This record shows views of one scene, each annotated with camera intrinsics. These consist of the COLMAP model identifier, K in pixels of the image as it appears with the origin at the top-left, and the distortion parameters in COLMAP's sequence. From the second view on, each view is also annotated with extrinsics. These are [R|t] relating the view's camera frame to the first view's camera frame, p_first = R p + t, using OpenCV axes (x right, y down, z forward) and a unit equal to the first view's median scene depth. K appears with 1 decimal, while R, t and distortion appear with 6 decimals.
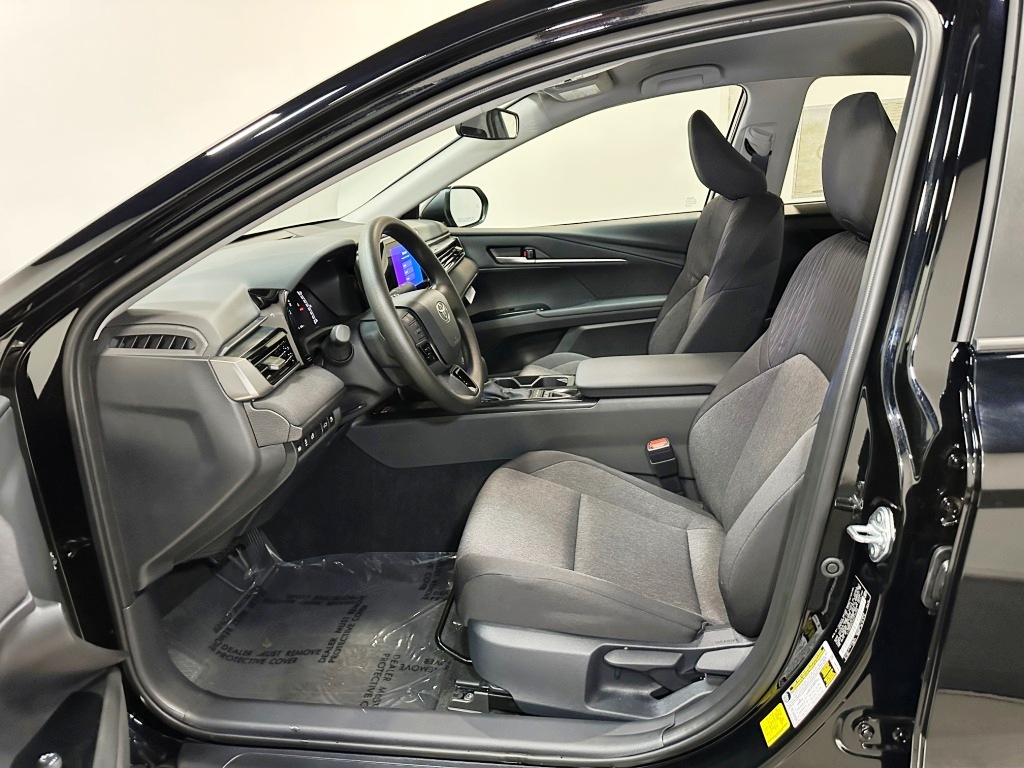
lens RADIAL K [[711.6, 0, 512.0], [0, 711.6, 384.0], [0, 0, 1]] dist [0.083554, -0.115156]
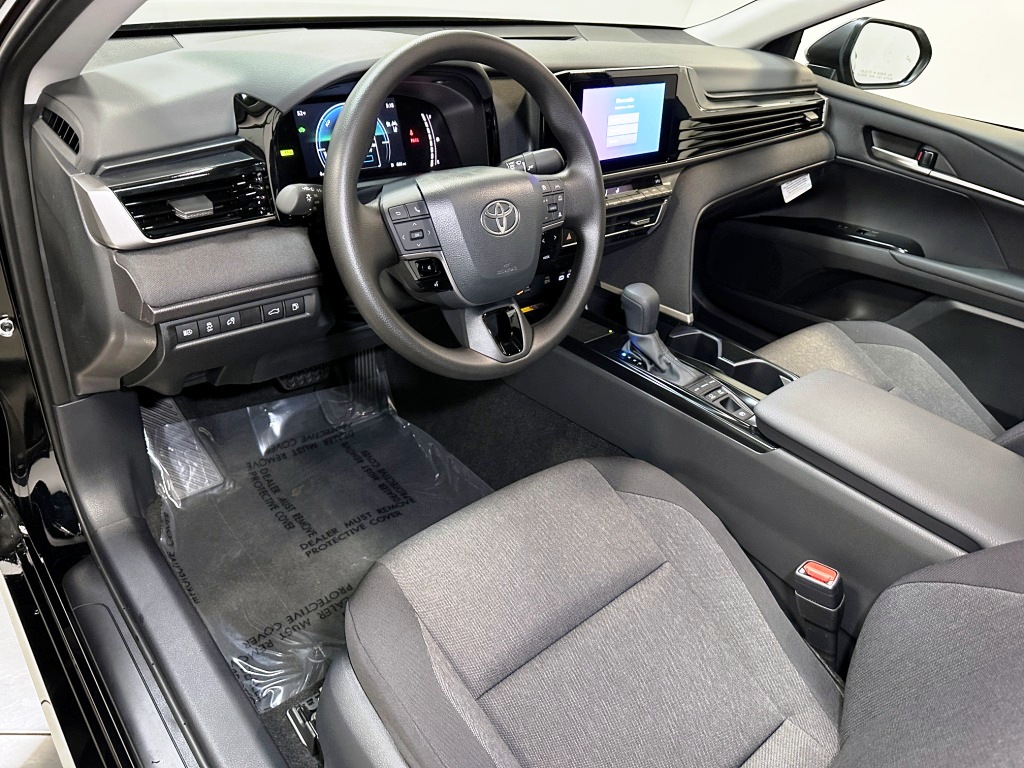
lens RADIAL K [[711.6, 0, 512.0], [0, 711.6, 384.0], [0, 0, 1]] dist [0.083554, -0.115156]
pose [[0.743660, 0.471578, -0.473902, 0.218965], [-0.338755, 0.876900, 0.341016, -0.154476], [0.576380, -0.093063, 0.811865, 0.404489]]
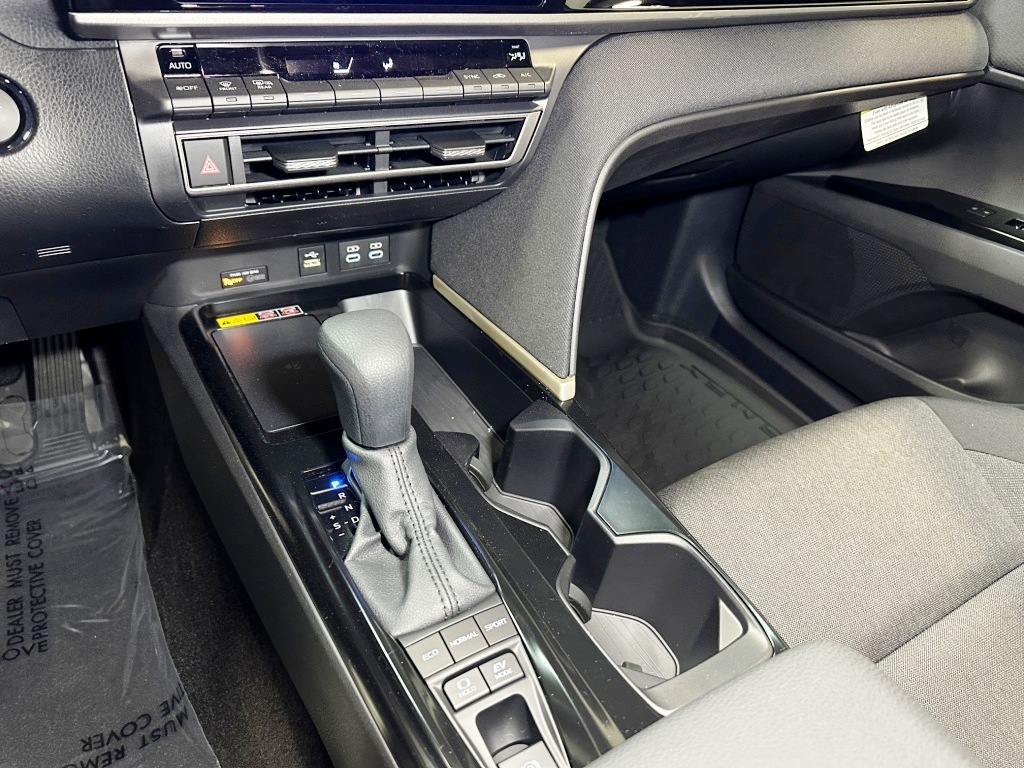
lens RADIAL K [[718.2, 0, 512.0], [0, 718.2, 384.0], [0, 0, 1]] dist [0.017758, -0.001498]
pose [[0.618855, 0.592060, -0.516220, 0.116764], [-0.392549, 0.802339, 0.449618, -0.161472], [0.680385, -0.075606, 0.728944, 0.893804]]
